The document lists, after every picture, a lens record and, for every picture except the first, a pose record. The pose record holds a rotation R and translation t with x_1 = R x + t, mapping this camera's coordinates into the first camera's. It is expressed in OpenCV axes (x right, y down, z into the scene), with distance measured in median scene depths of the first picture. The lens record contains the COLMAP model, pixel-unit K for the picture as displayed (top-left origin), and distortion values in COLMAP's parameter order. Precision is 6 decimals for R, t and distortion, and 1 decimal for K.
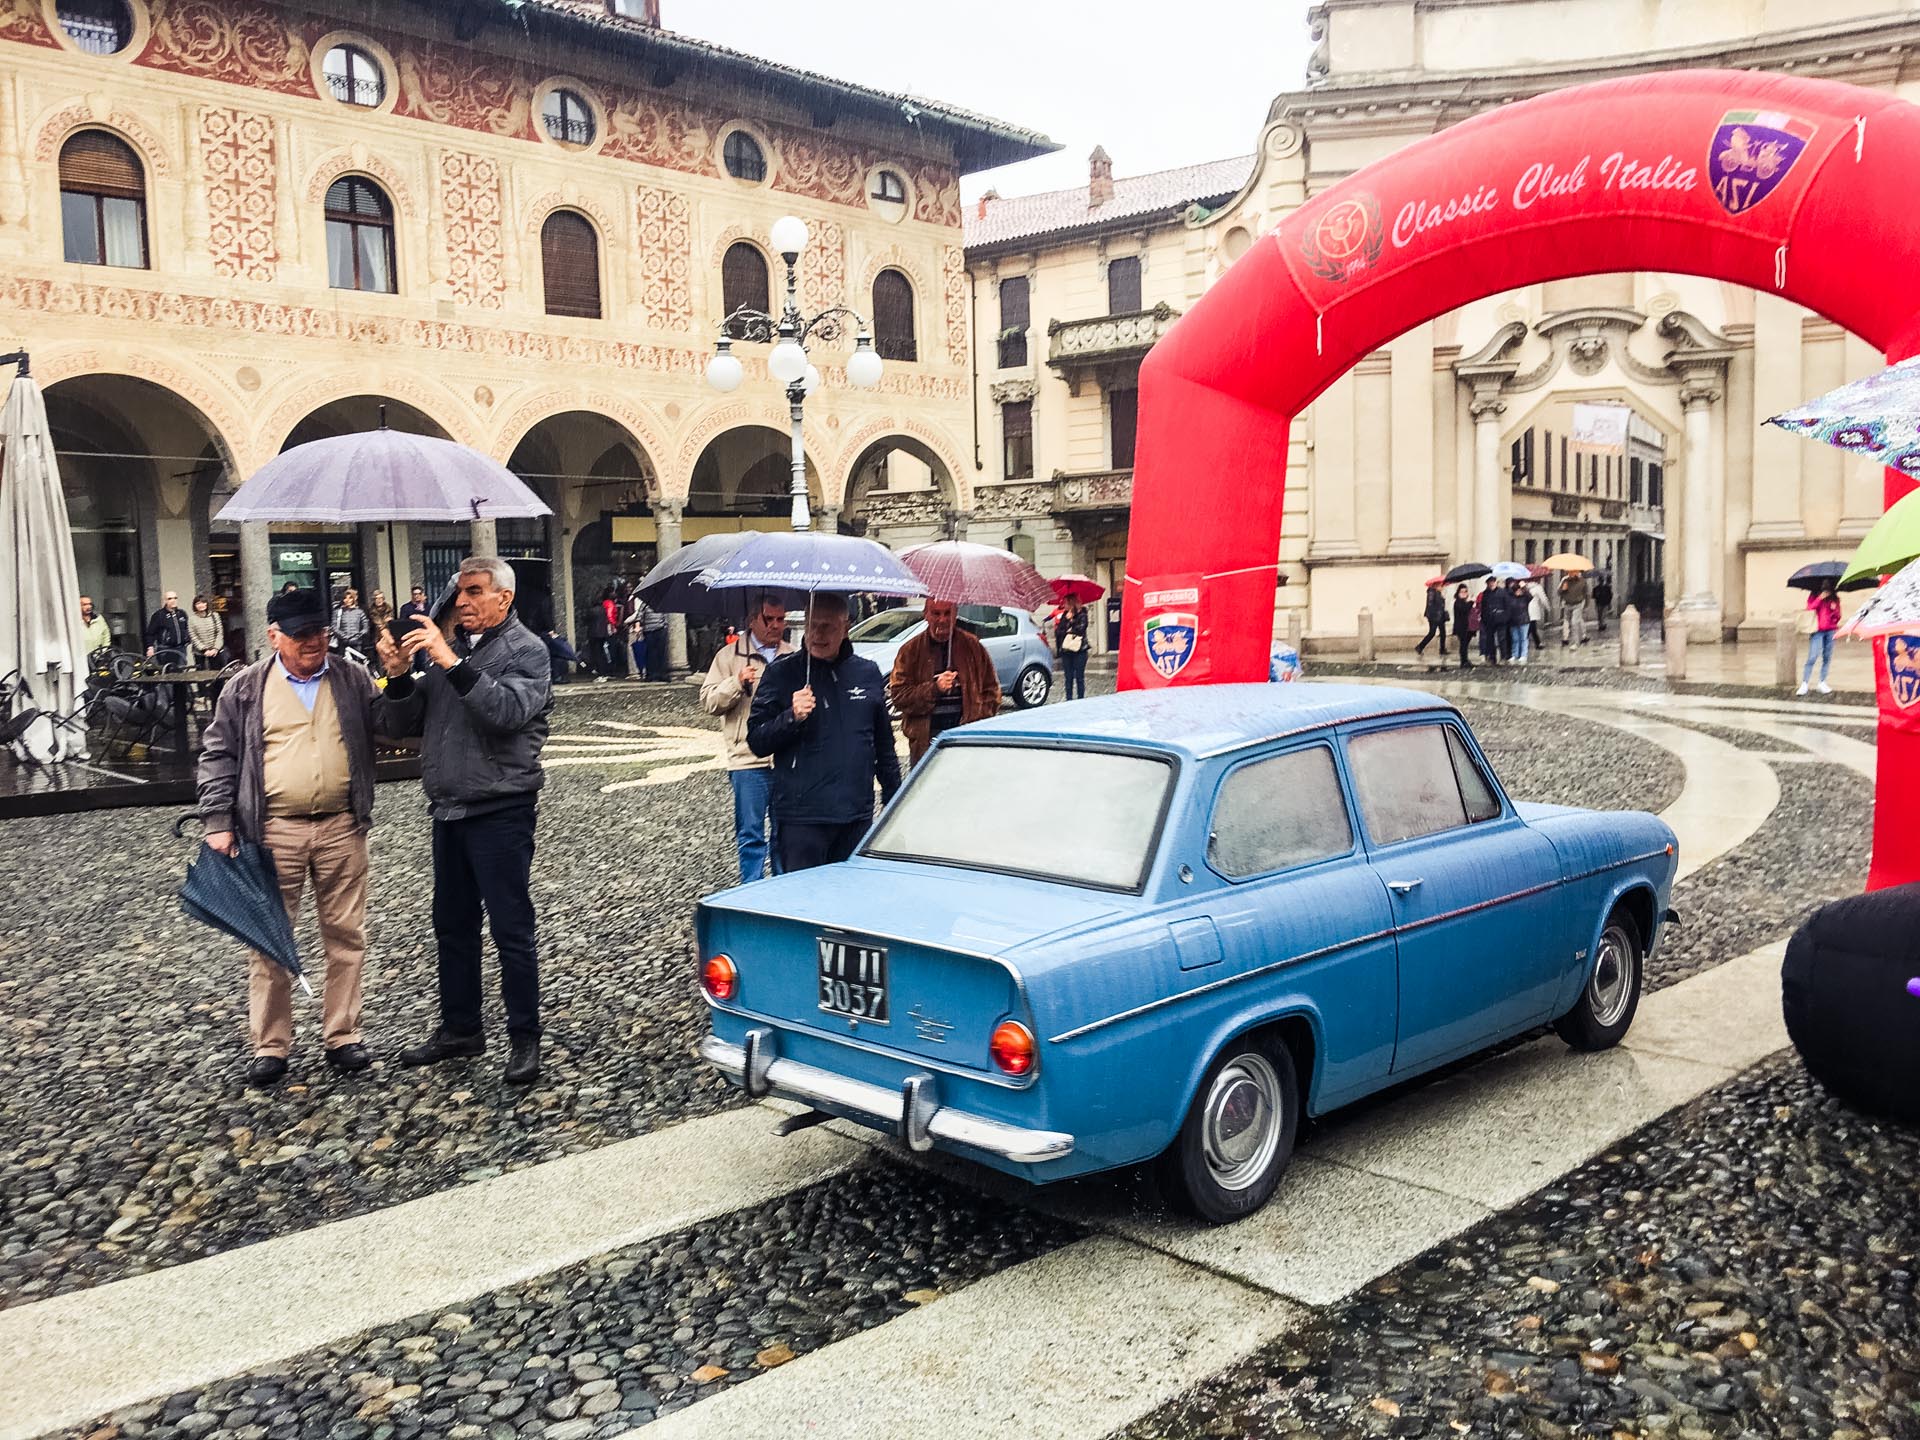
lens RADIAL K [[1667.8, 0, 965.1], [0, 1667.8, 704.7], [0, 0, 1]] dist [0.063437, -0.087379]
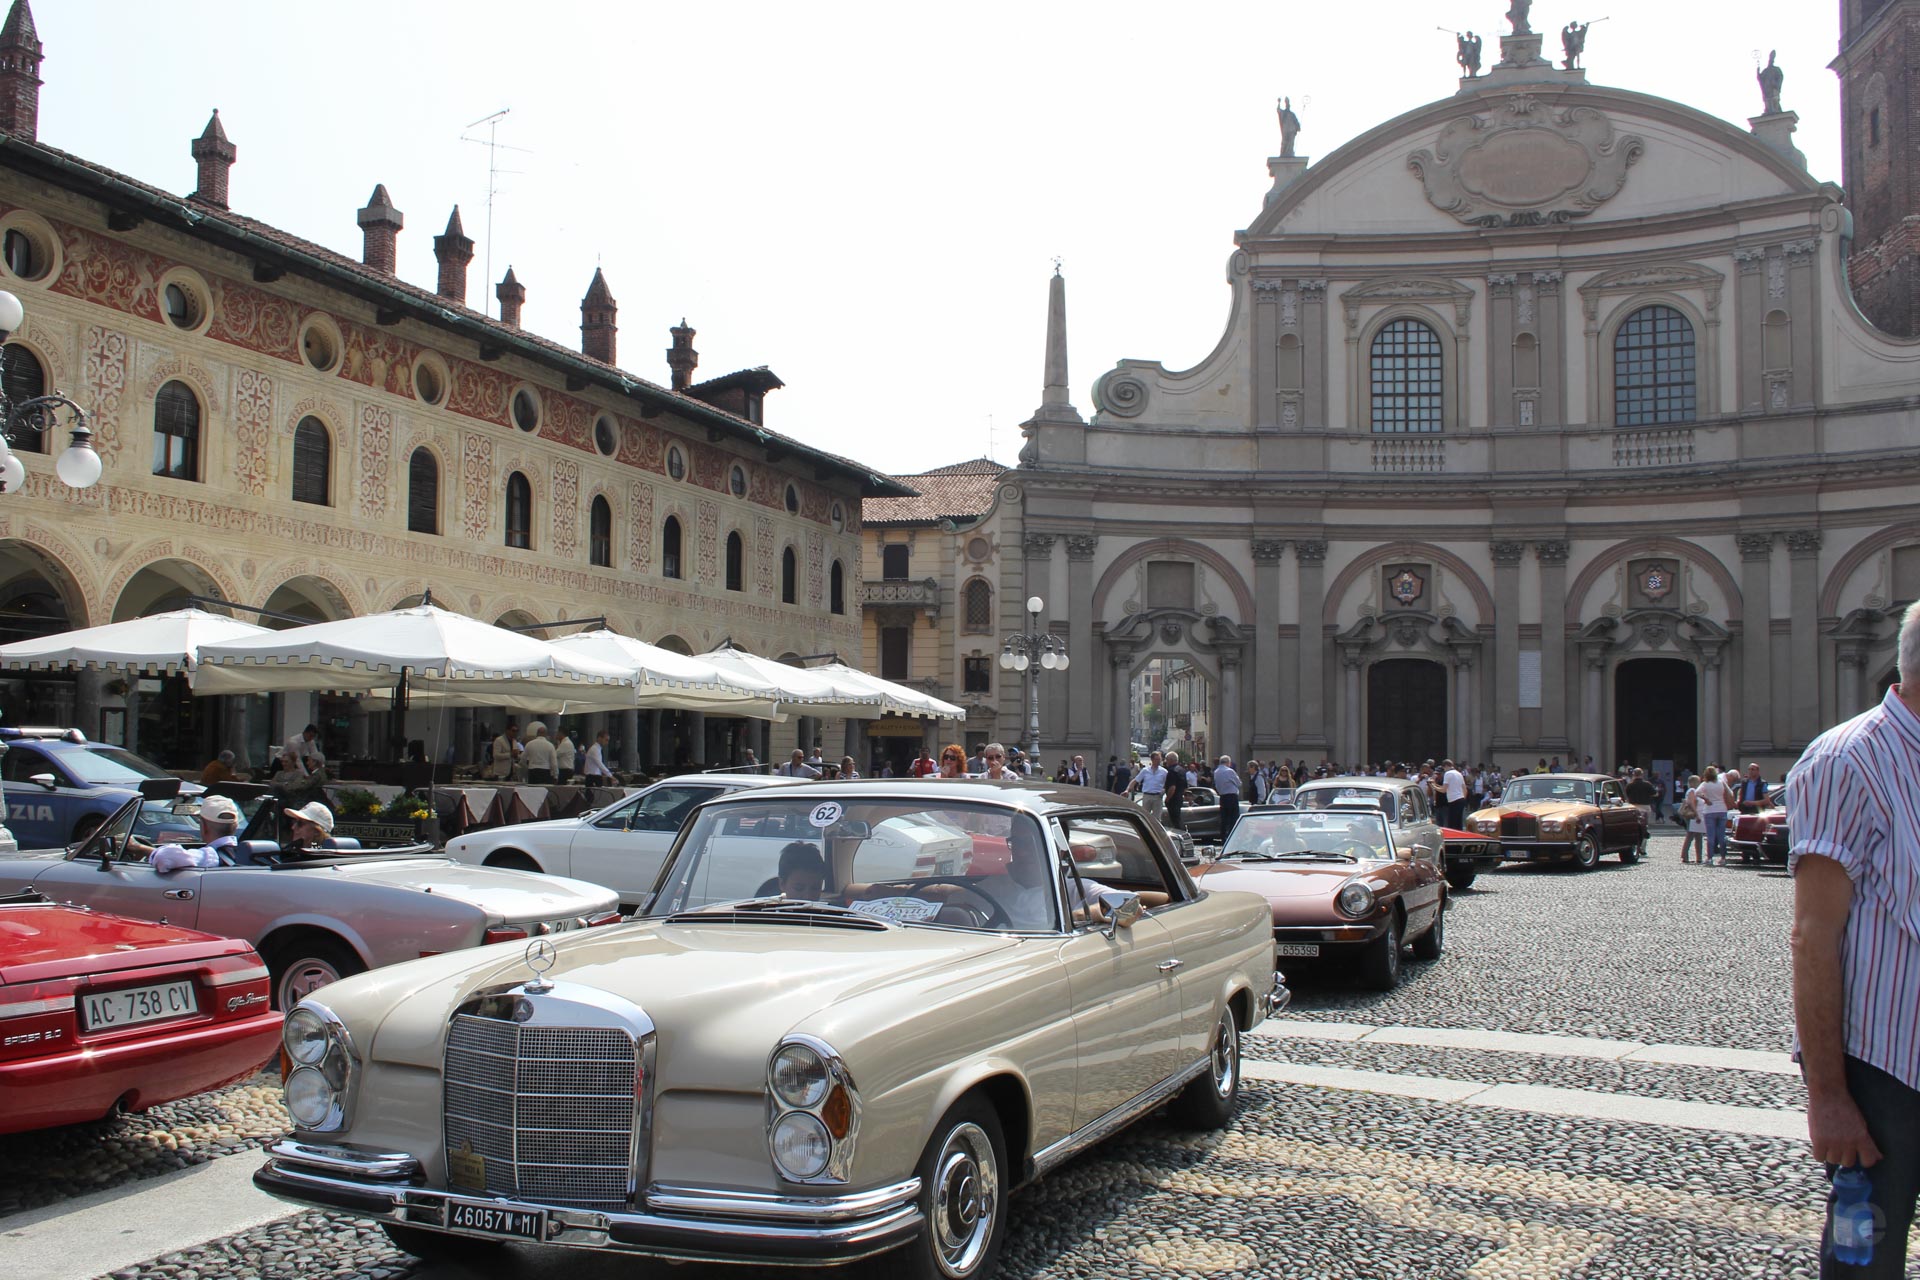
lens RADIAL K [[1816.4, 0, 992.9], [0, 1816.4, 618.0], [0, 0, 1]] dist [-0.027638, 0.000000]
pose [[0.899427, 0.070711, 0.431313, -0.787692], [-0.007864, 0.989285, -0.145788, 0.067952], [-0.437000, 0.127734, 0.890346, -0.775185]]
